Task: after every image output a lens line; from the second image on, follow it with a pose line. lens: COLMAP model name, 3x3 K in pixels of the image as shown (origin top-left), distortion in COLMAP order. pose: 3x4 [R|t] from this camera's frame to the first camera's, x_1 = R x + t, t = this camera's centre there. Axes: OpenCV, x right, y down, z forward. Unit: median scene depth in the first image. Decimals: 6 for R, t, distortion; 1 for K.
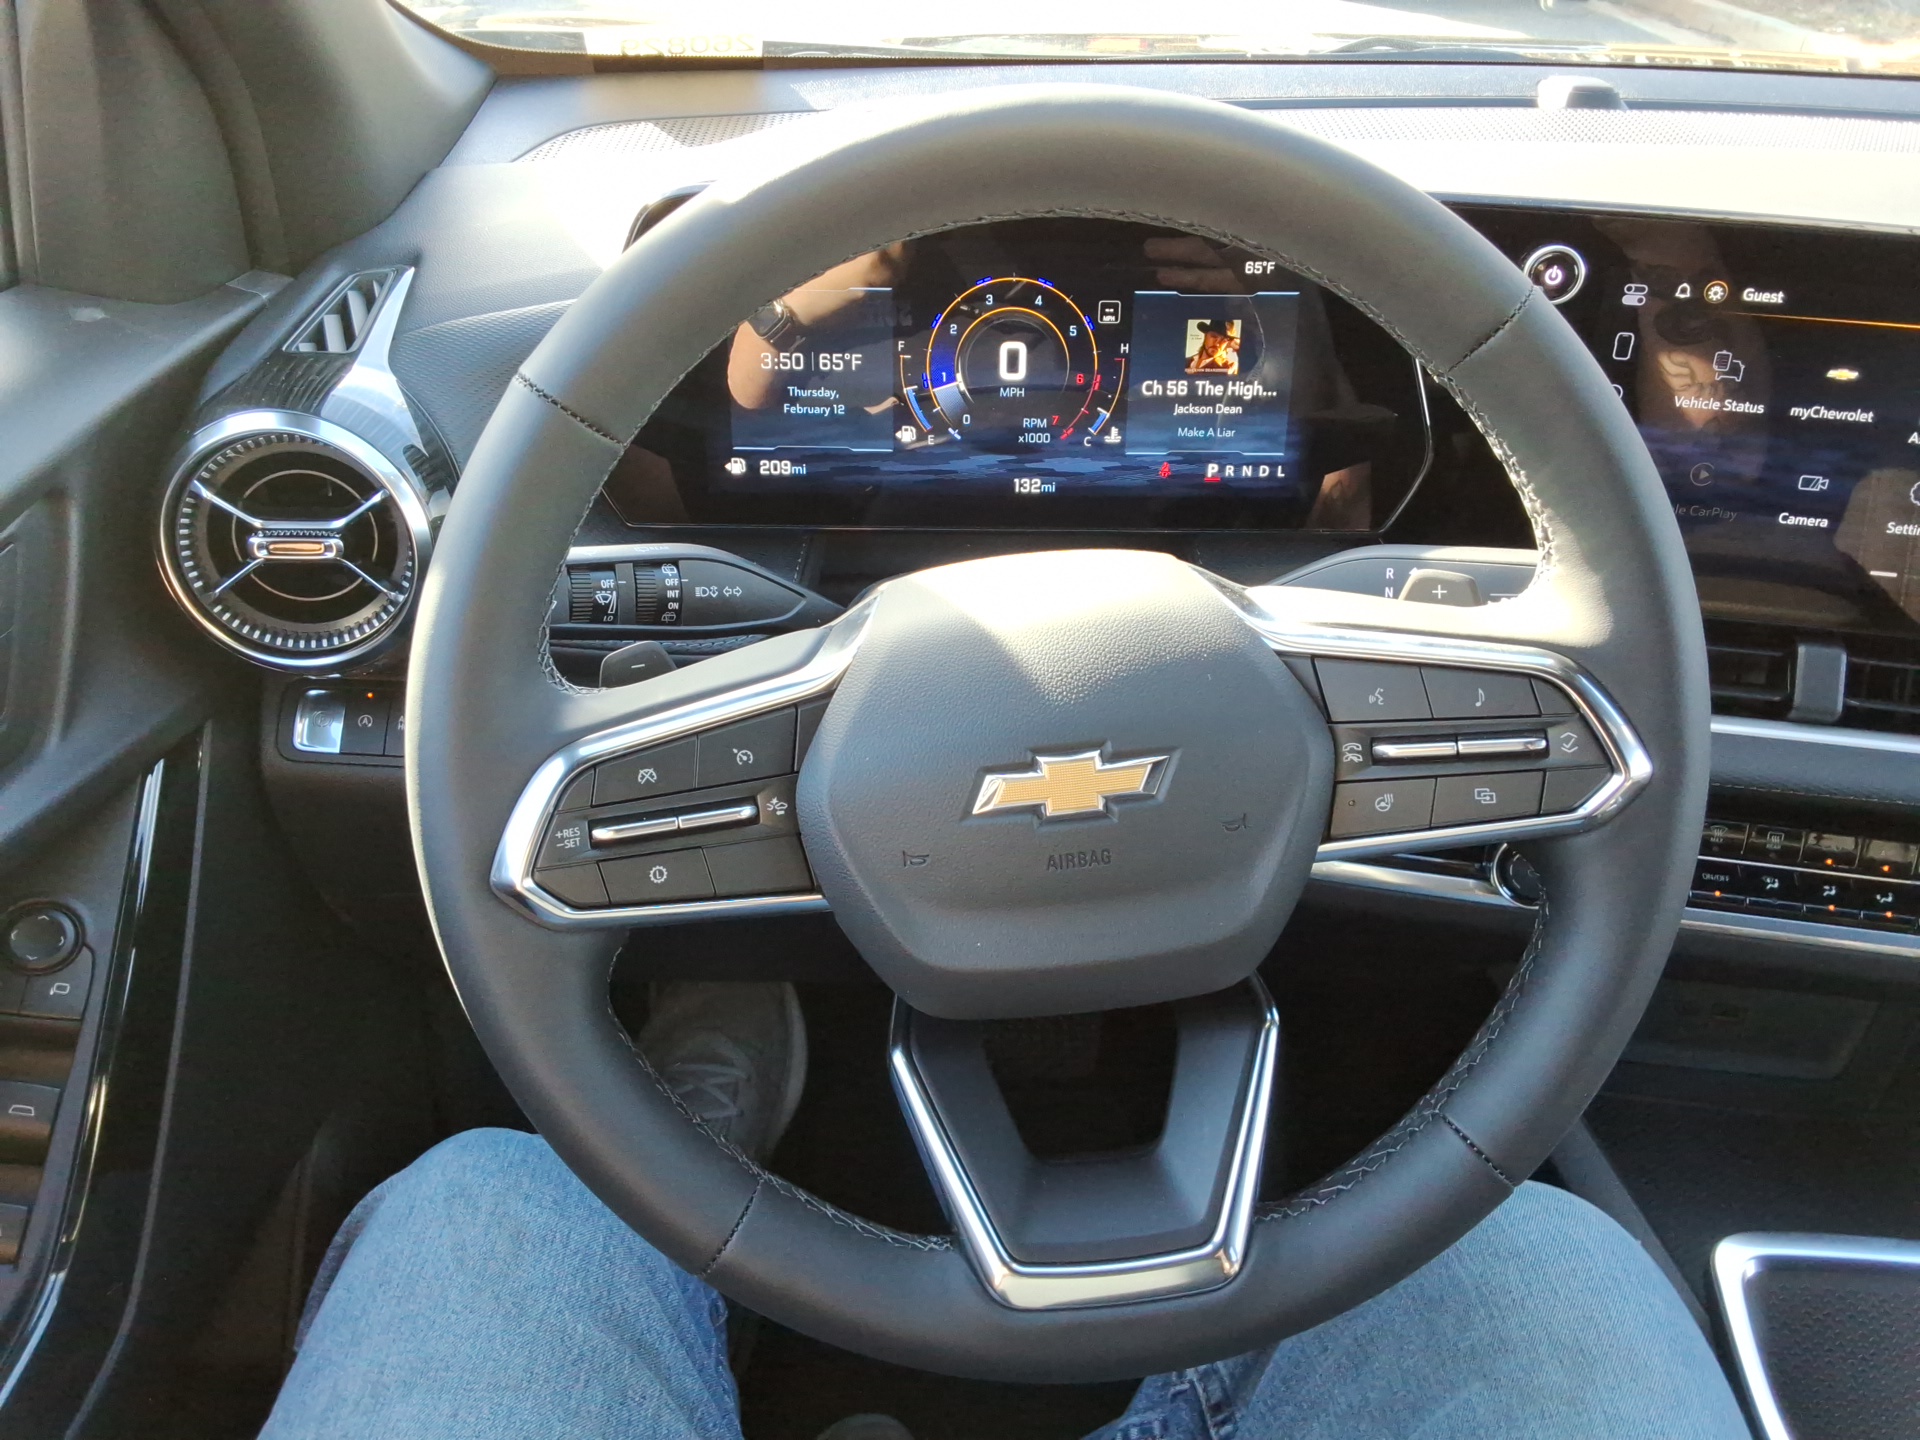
lens RADIAL K [[1557.7, 0, 950.4], [0, 1557.7, 718.5], [0, 0, 1]] dist [0.075741, 0.004141]
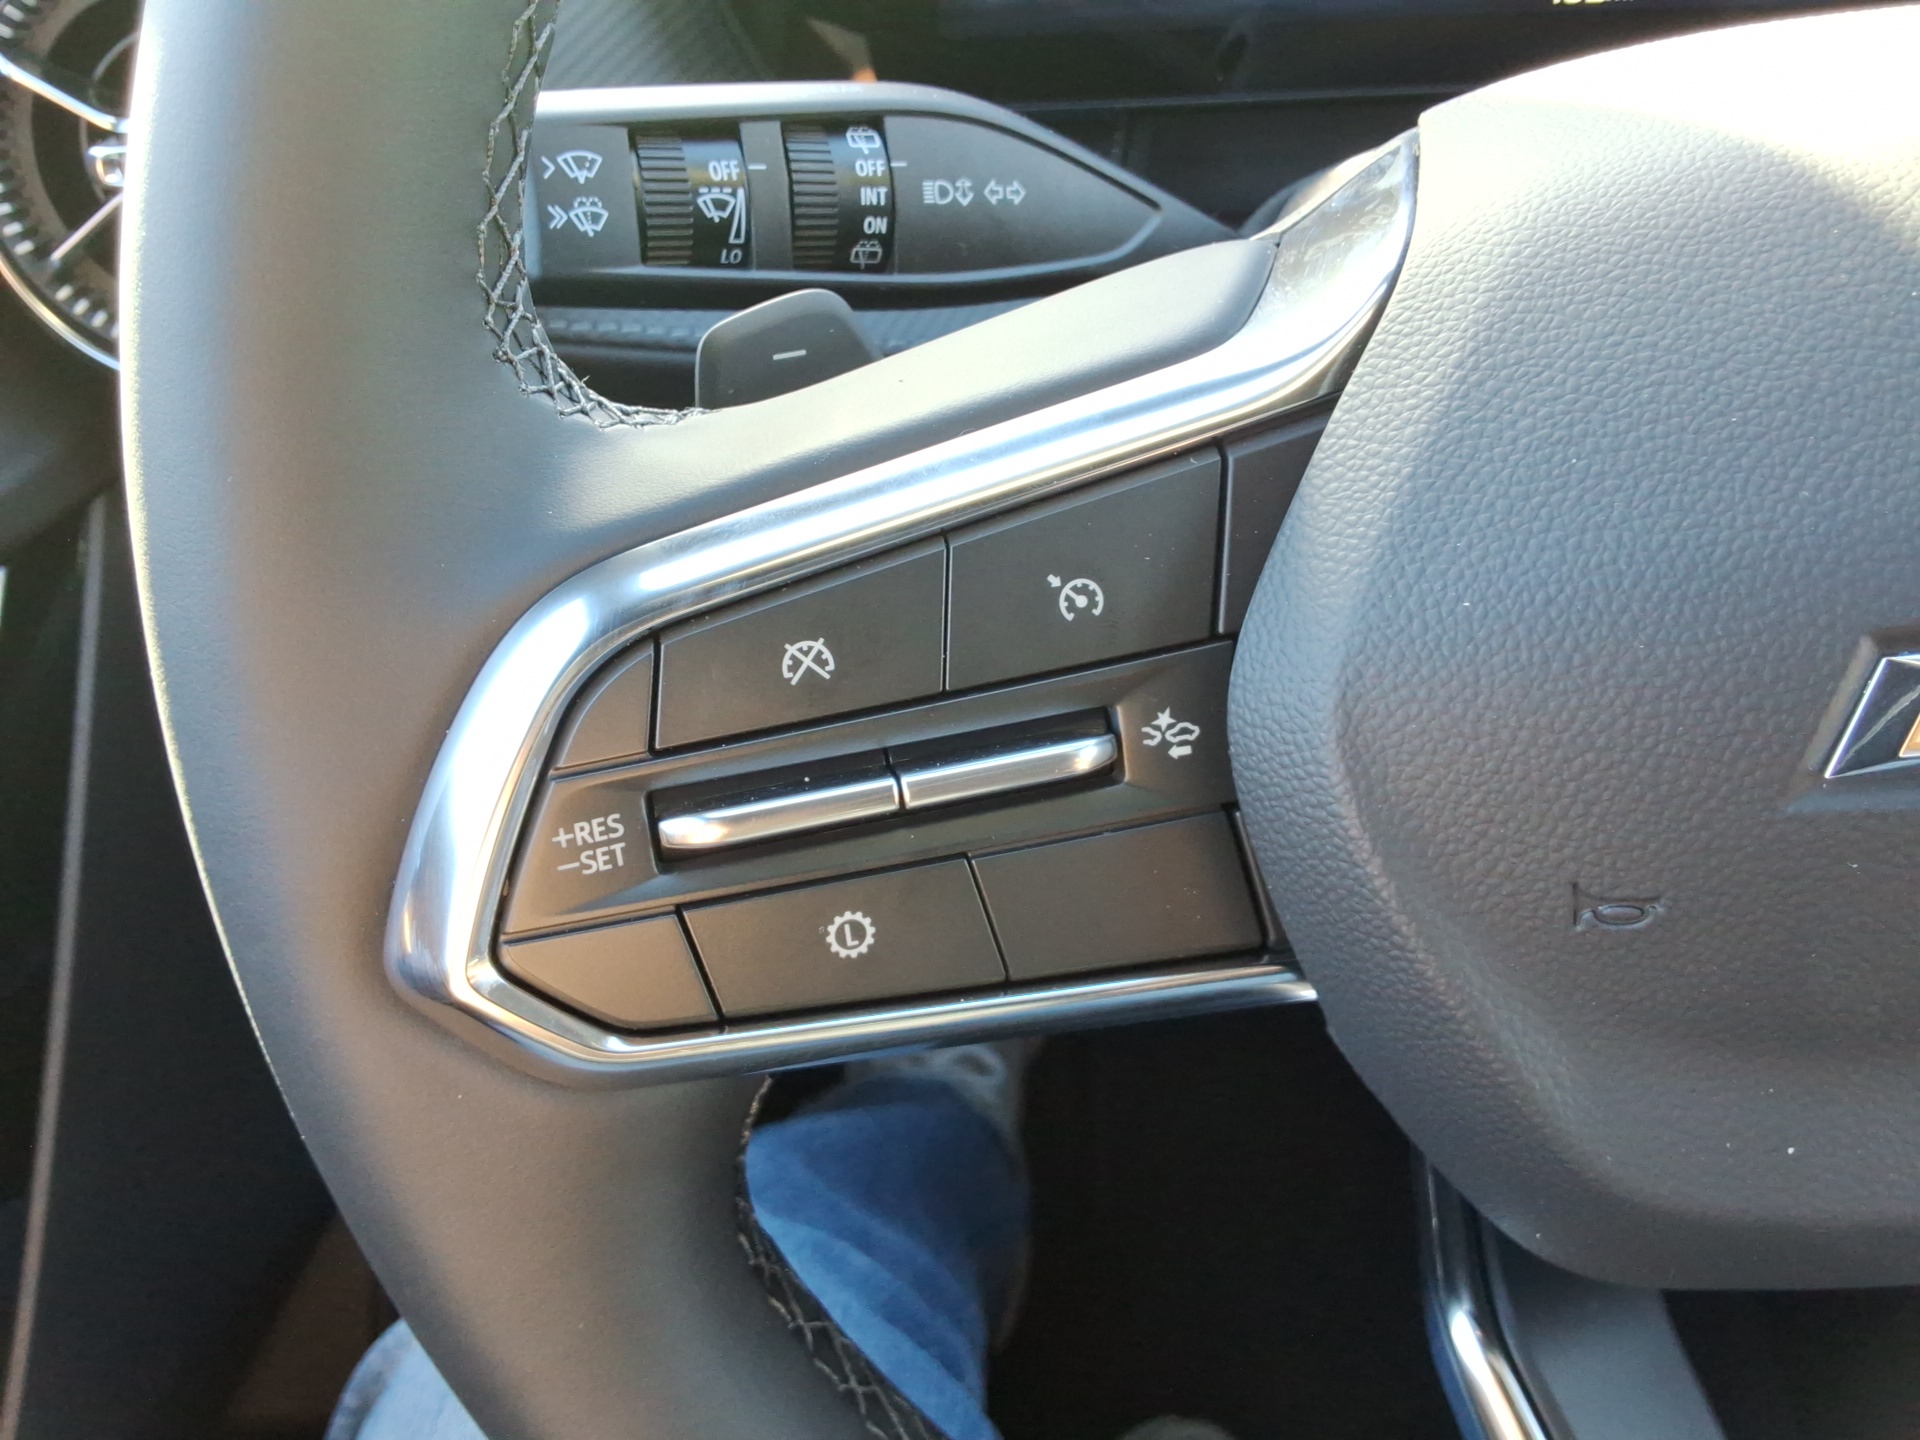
lens RADIAL K [[1522.9, 0, 963.9], [0, 1522.9, 722.9], [0, 0, 1]] dist [0.082746, -0.121843]
pose [[0.991346, 0.000850, -0.131269, -0.110295], [0.020691, 0.986468, 0.162641, -0.003857], [0.129630, -0.163950, 0.977914, 0.642238]]
